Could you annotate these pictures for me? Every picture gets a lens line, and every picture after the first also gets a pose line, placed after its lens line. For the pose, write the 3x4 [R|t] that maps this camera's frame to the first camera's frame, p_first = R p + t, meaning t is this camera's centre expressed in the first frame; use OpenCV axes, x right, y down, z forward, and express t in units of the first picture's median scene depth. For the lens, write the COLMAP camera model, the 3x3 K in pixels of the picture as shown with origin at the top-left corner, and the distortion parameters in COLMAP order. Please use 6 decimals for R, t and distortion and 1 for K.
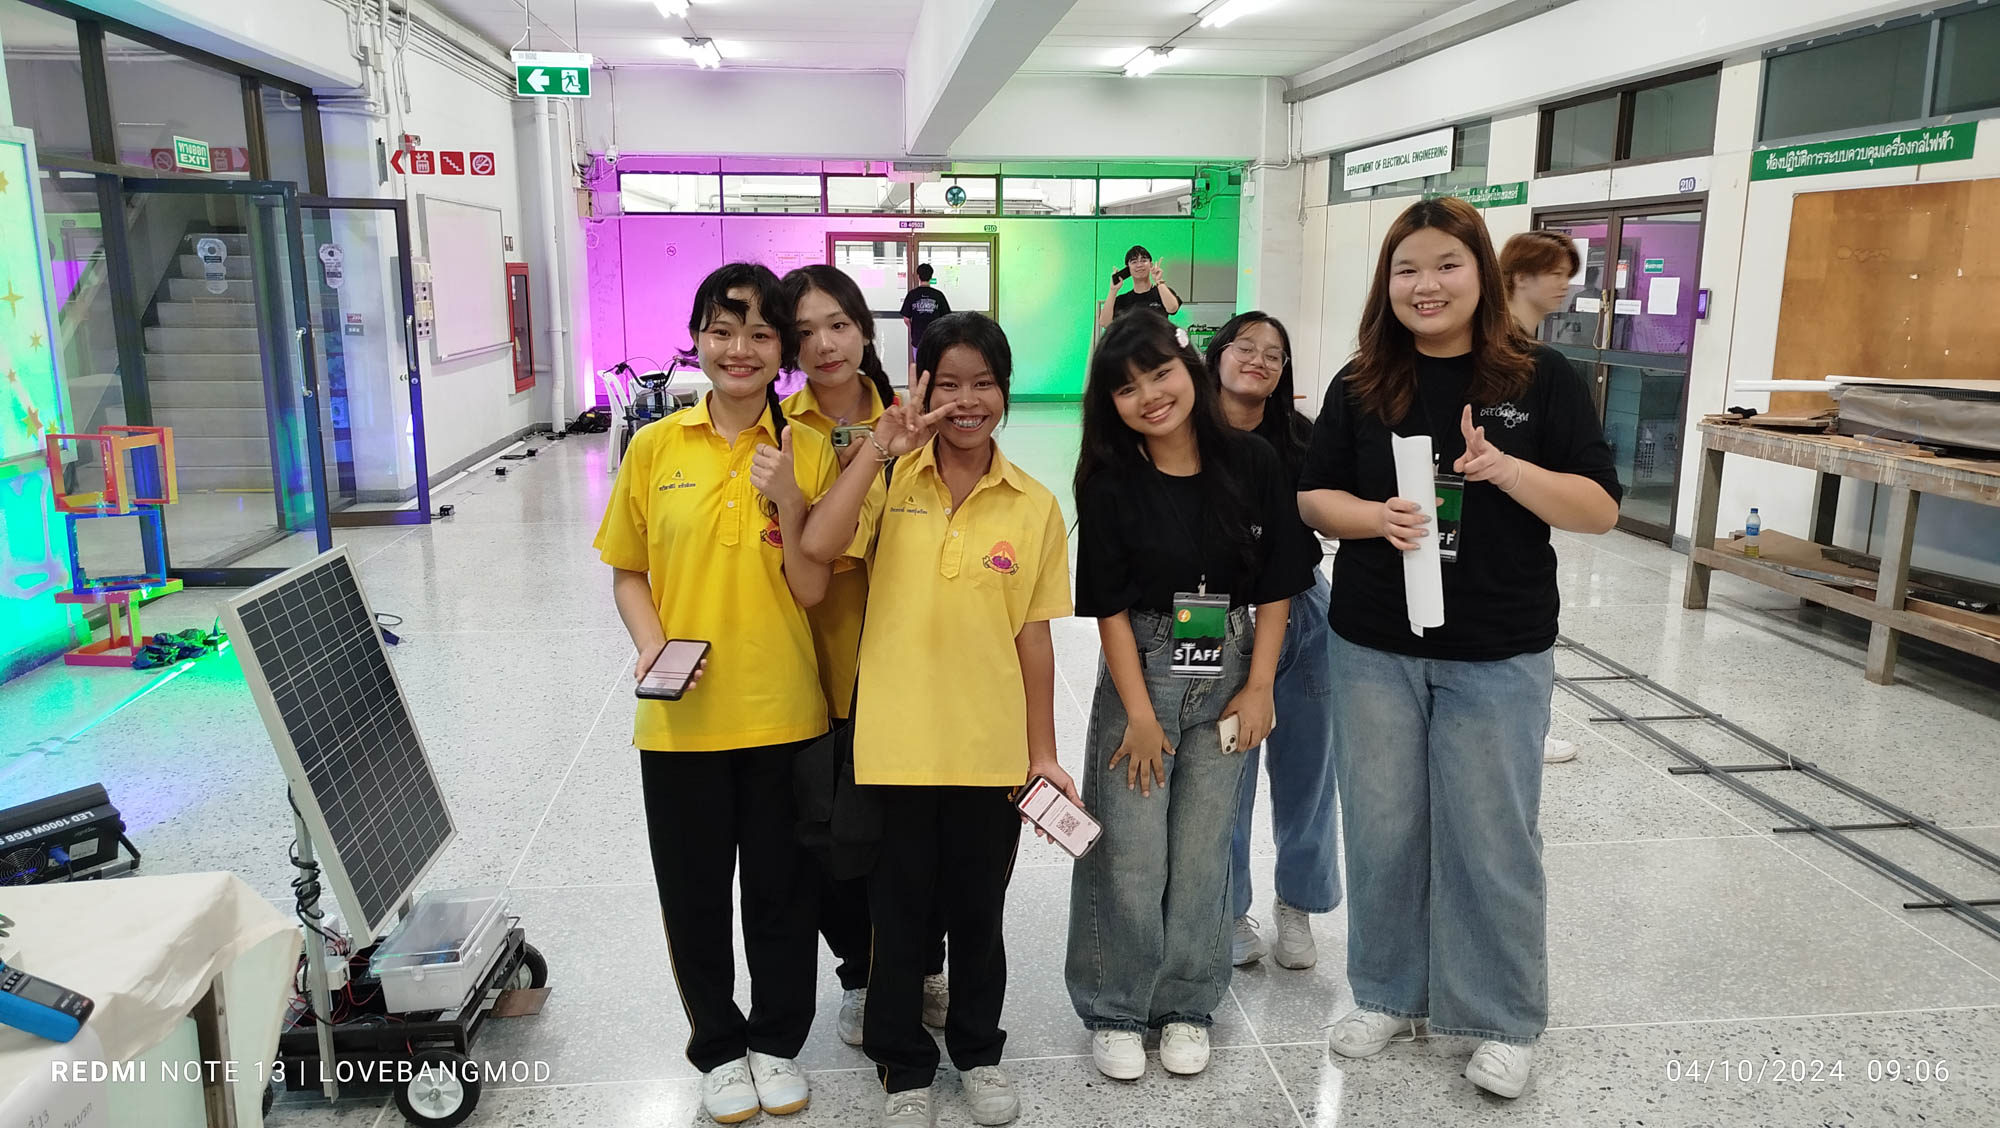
lens RADIAL K [[1431.3, 0, 998.0], [0, 1431.3, 564.1], [0, 0, 1]] dist [0.008178, 0.000238]
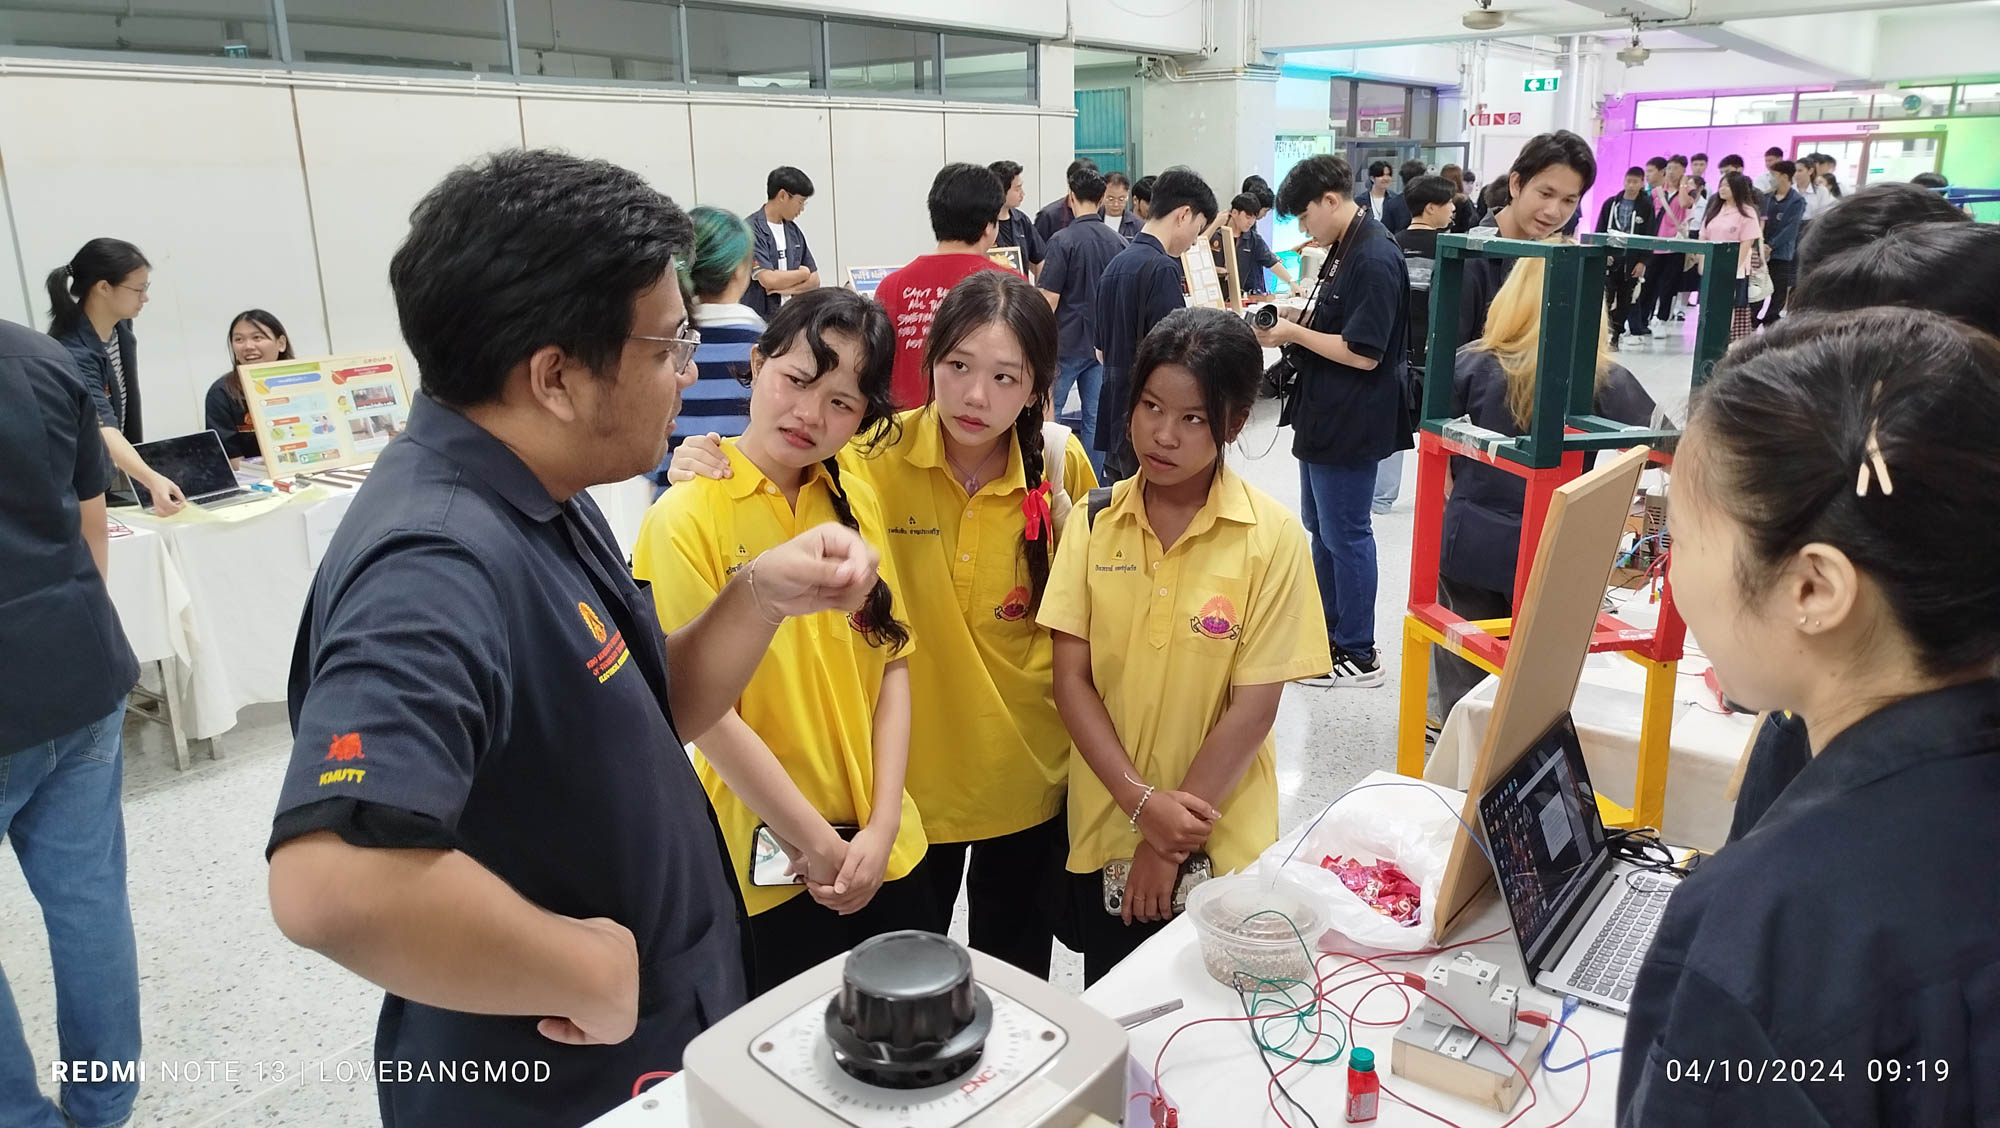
lens RADIAL K [[1431.3, 0, 996.5], [0, 1431.3, 568.4], [0, 0, 1]] dist [0.008178, 0.000238]
pose [[0.744635, 0.158332, -0.648420, 0.486219], [-0.110757, 0.987301, 0.113888, 0.184149], [0.658218, -0.012988, 0.752715, -0.957487]]
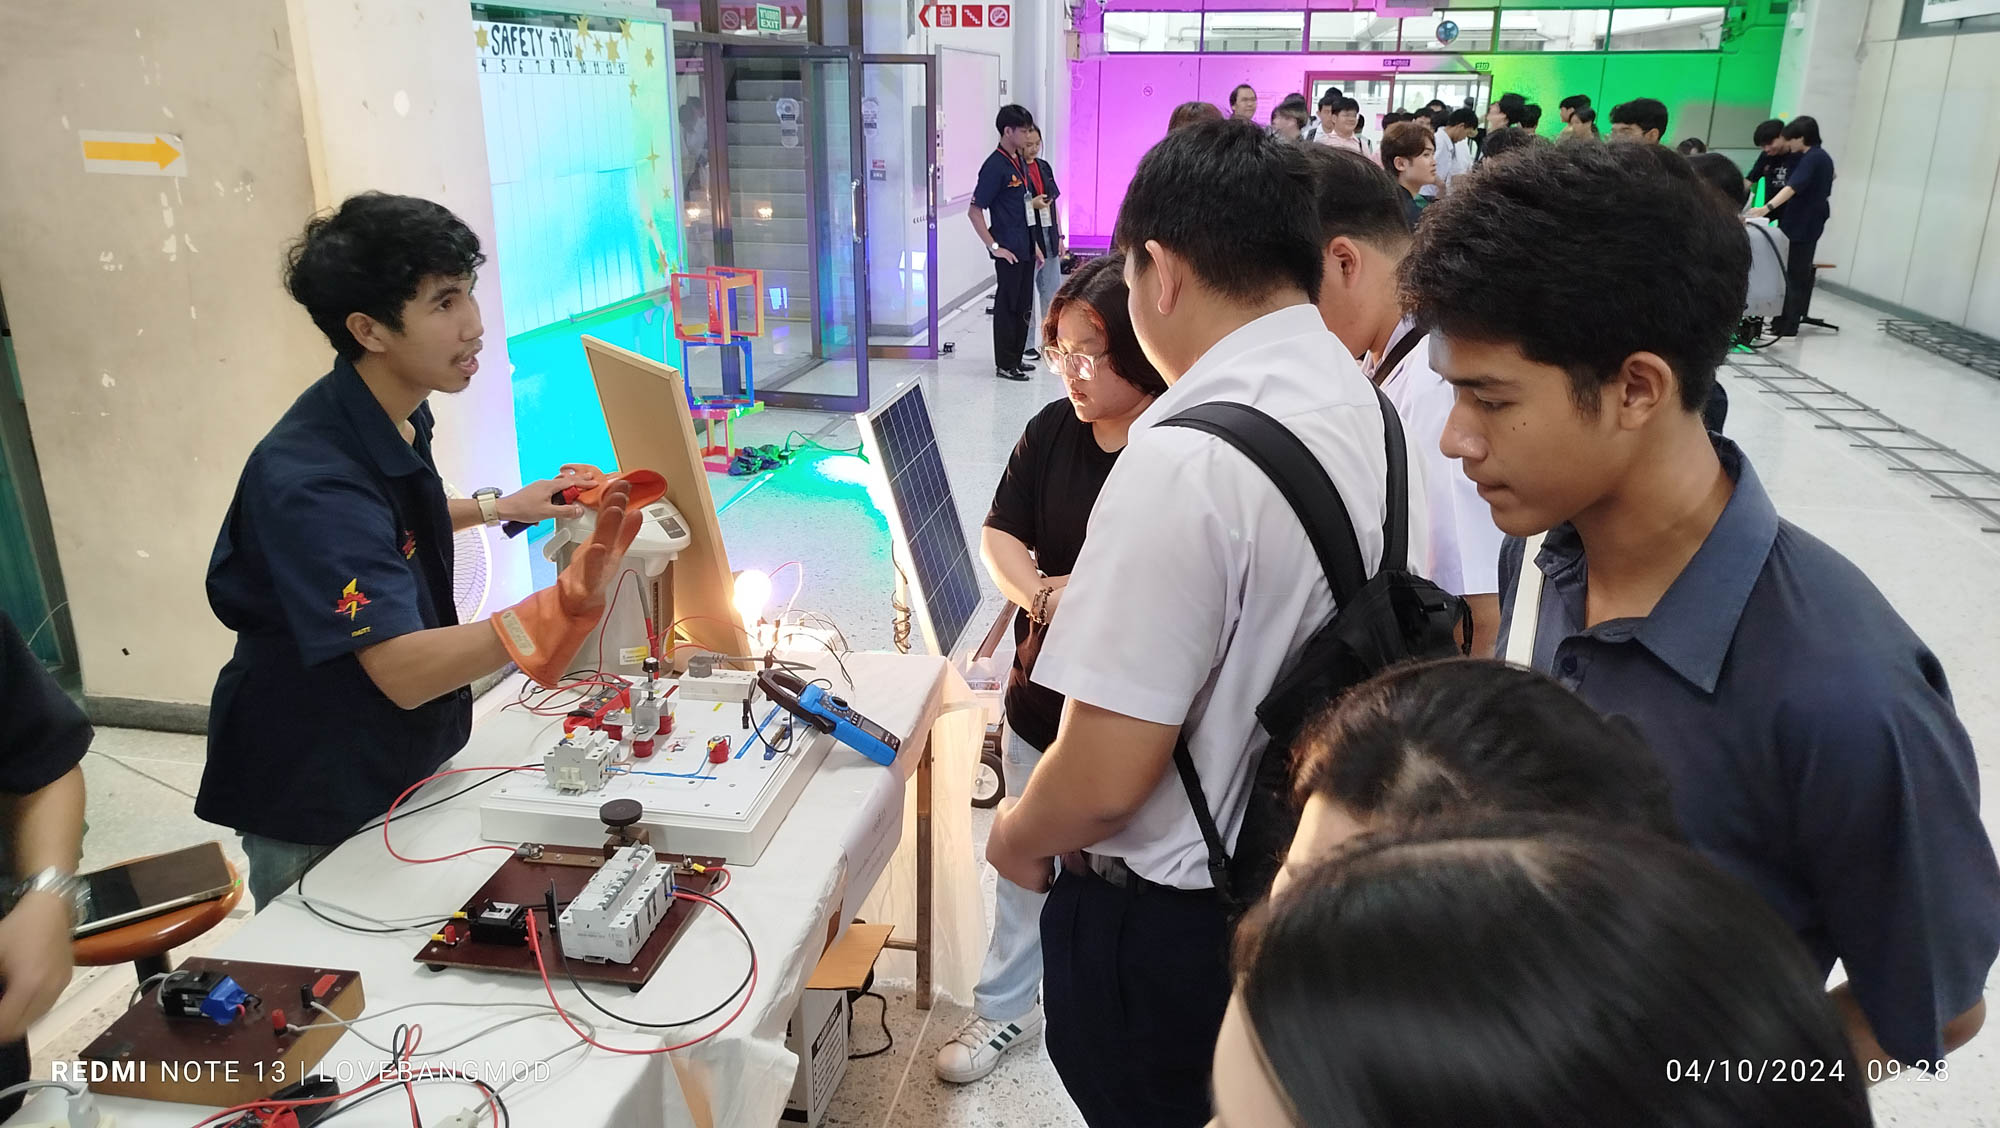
lens RADIAL K [[1431.3, 0, 993.4], [0, 1431.3, 569.7], [0, 0, 1]] dist [0.008178, 0.000238]
pose [[0.954568, 0.095237, -0.282364, -0.027544], [-0.062134, 0.990338, 0.123976, -0.006121], [0.291443, -0.100799, 0.951263, -0.045961]]
